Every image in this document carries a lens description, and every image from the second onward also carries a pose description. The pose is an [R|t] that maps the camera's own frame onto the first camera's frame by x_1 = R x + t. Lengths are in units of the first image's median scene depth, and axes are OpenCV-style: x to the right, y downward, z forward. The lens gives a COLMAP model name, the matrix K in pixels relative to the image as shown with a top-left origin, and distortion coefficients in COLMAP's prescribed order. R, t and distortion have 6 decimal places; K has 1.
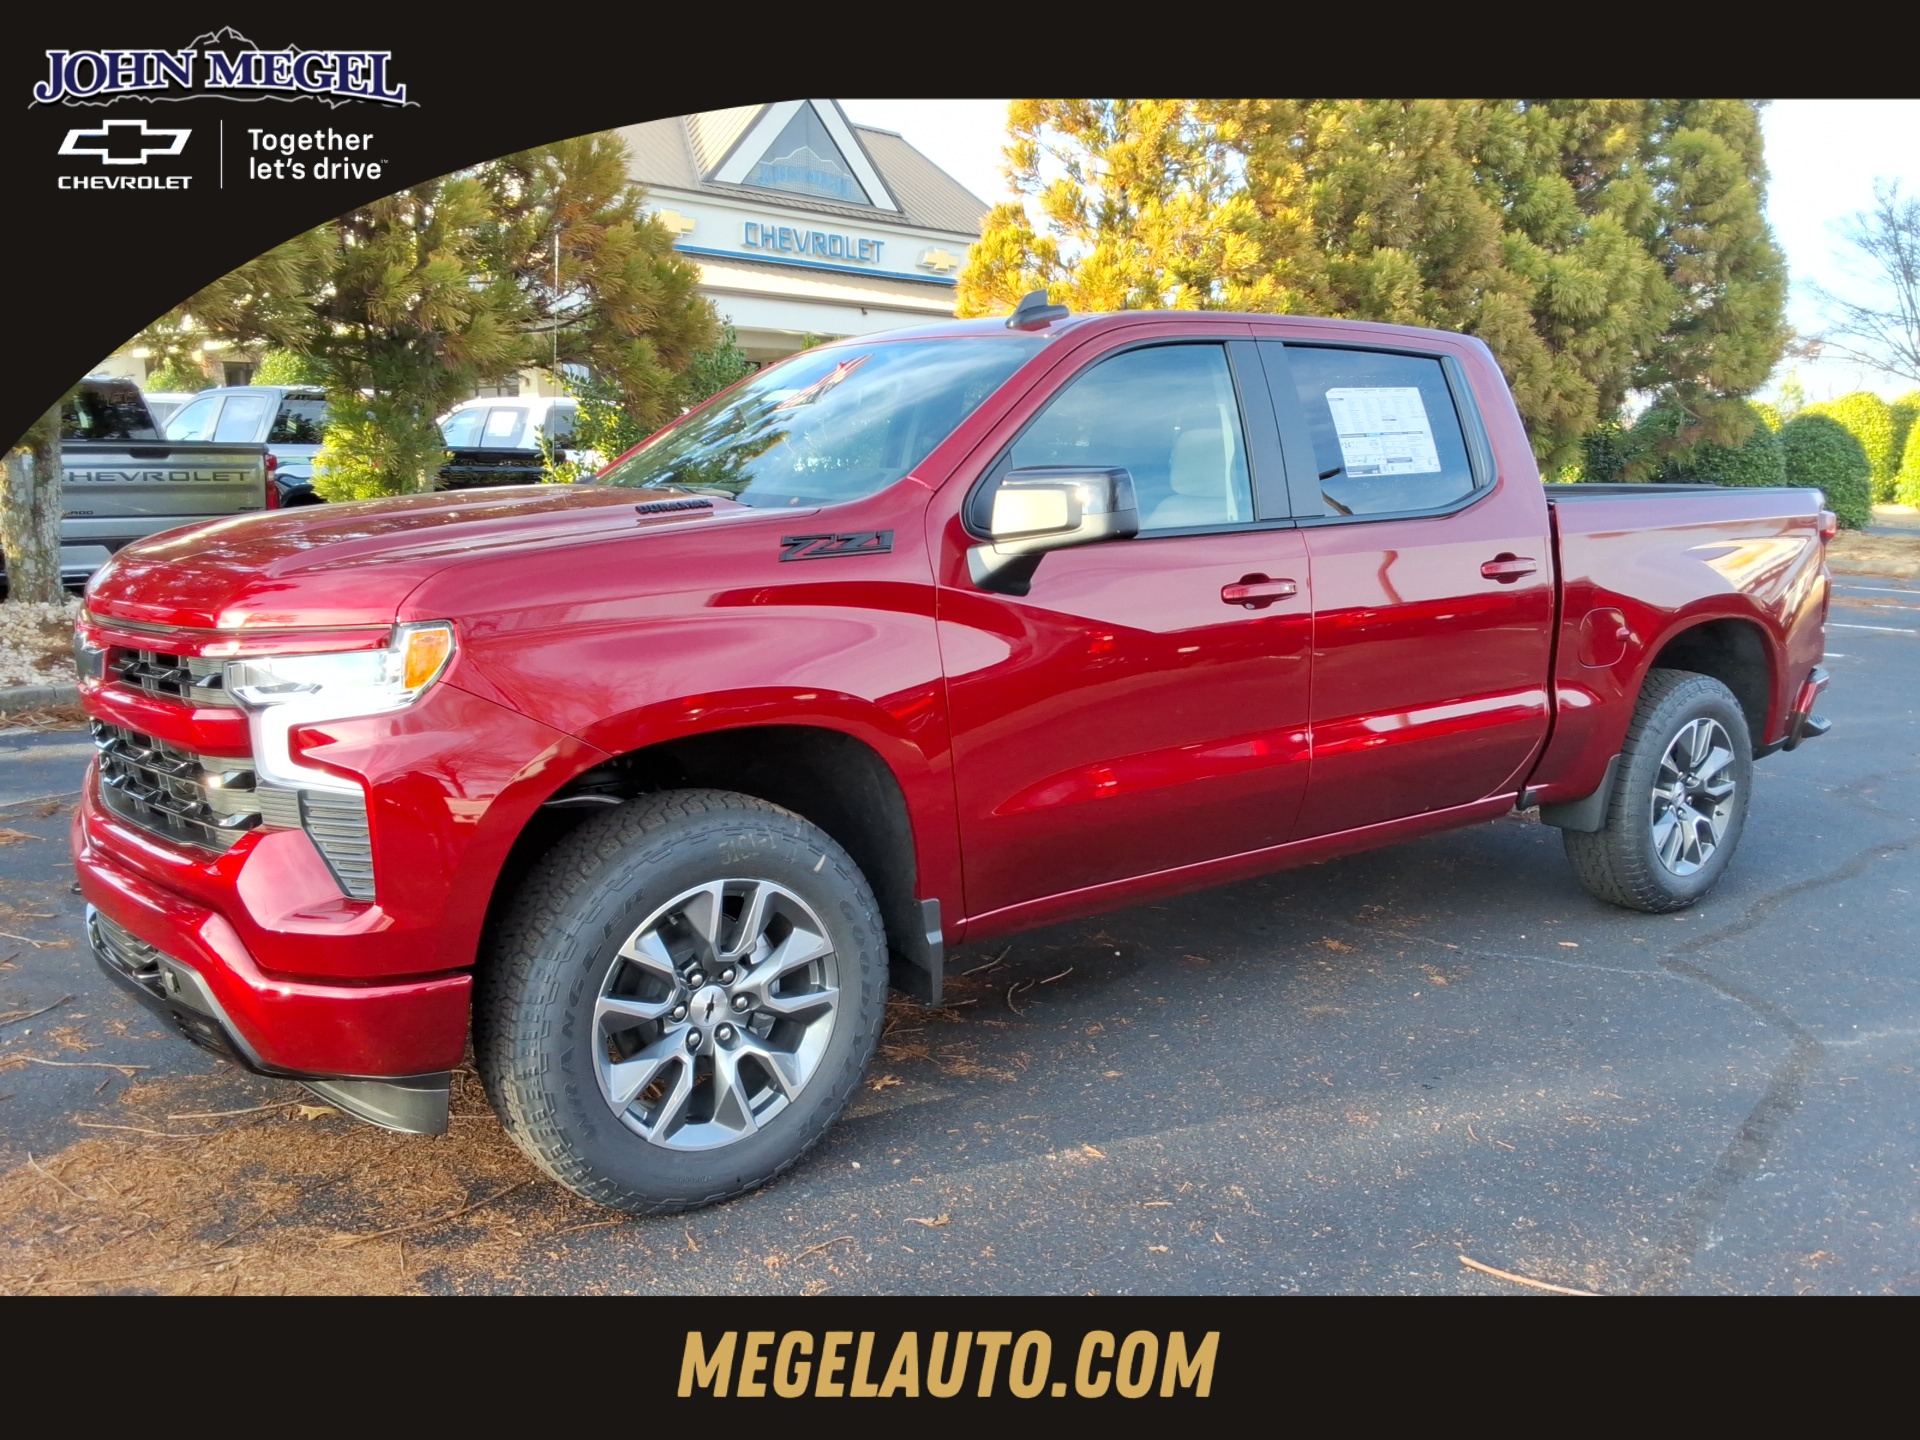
lens RADIAL K [[1557.4, 0, 970.6], [0, 1557.4, 705.5], [0, 0, 1]] dist [0.121477, -0.200166]
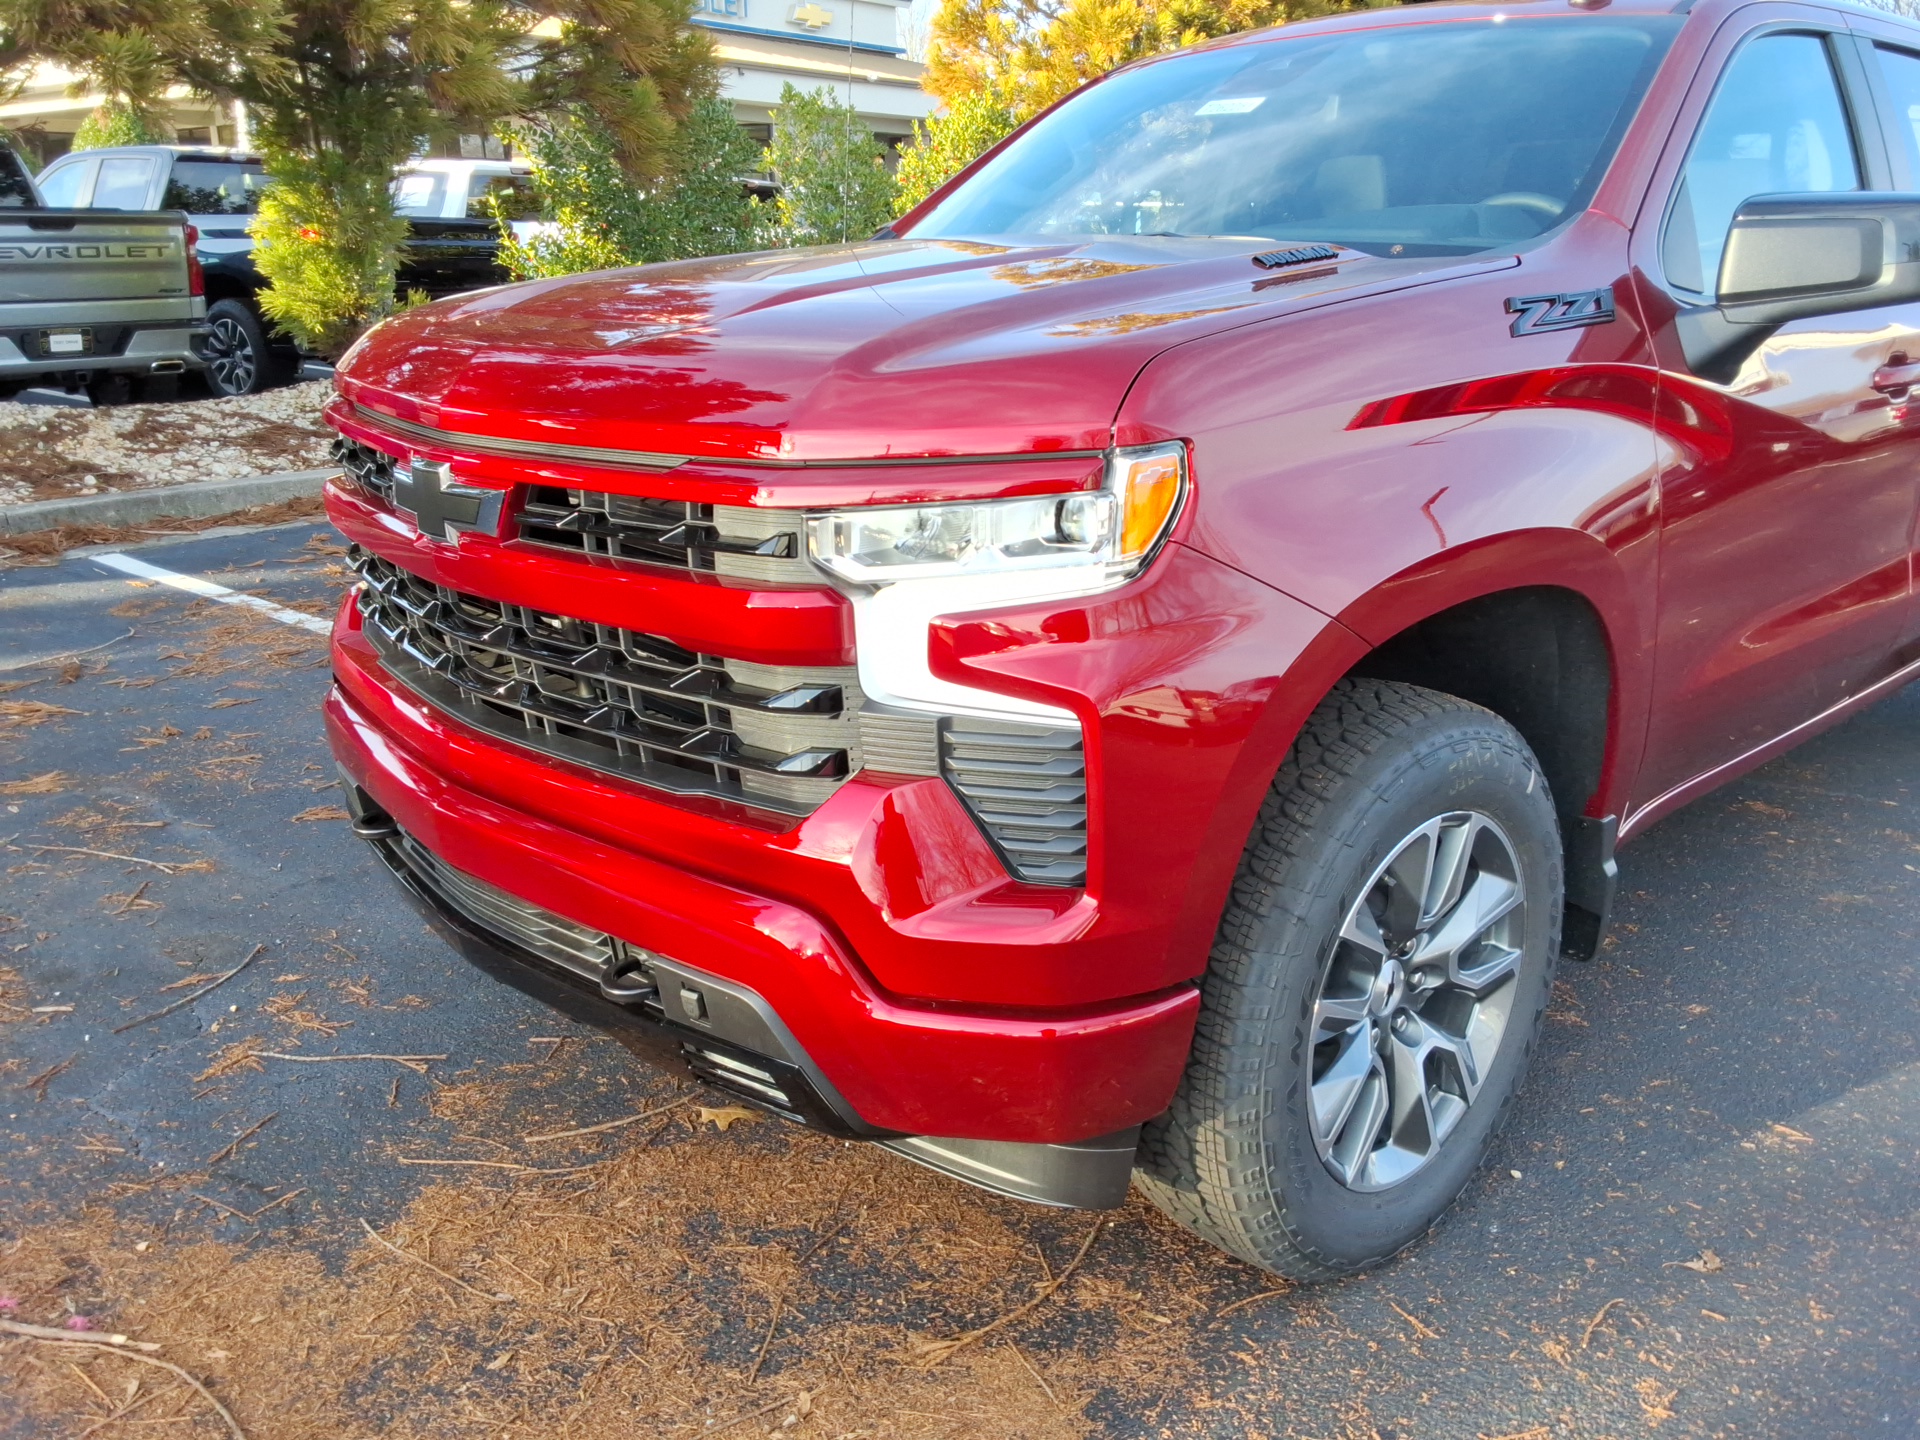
lens RADIAL K [[1557.4, 0, 970.6], [0, 1557.4, 705.5], [0, 0, 1]] dist [0.121477, -0.200166]
pose [[0.995160, -0.029209, 0.093822, -0.376358], [0.016799, 0.991315, 0.130432, -0.025794], [-0.096817, -0.128225, 0.987008, 0.308009]]
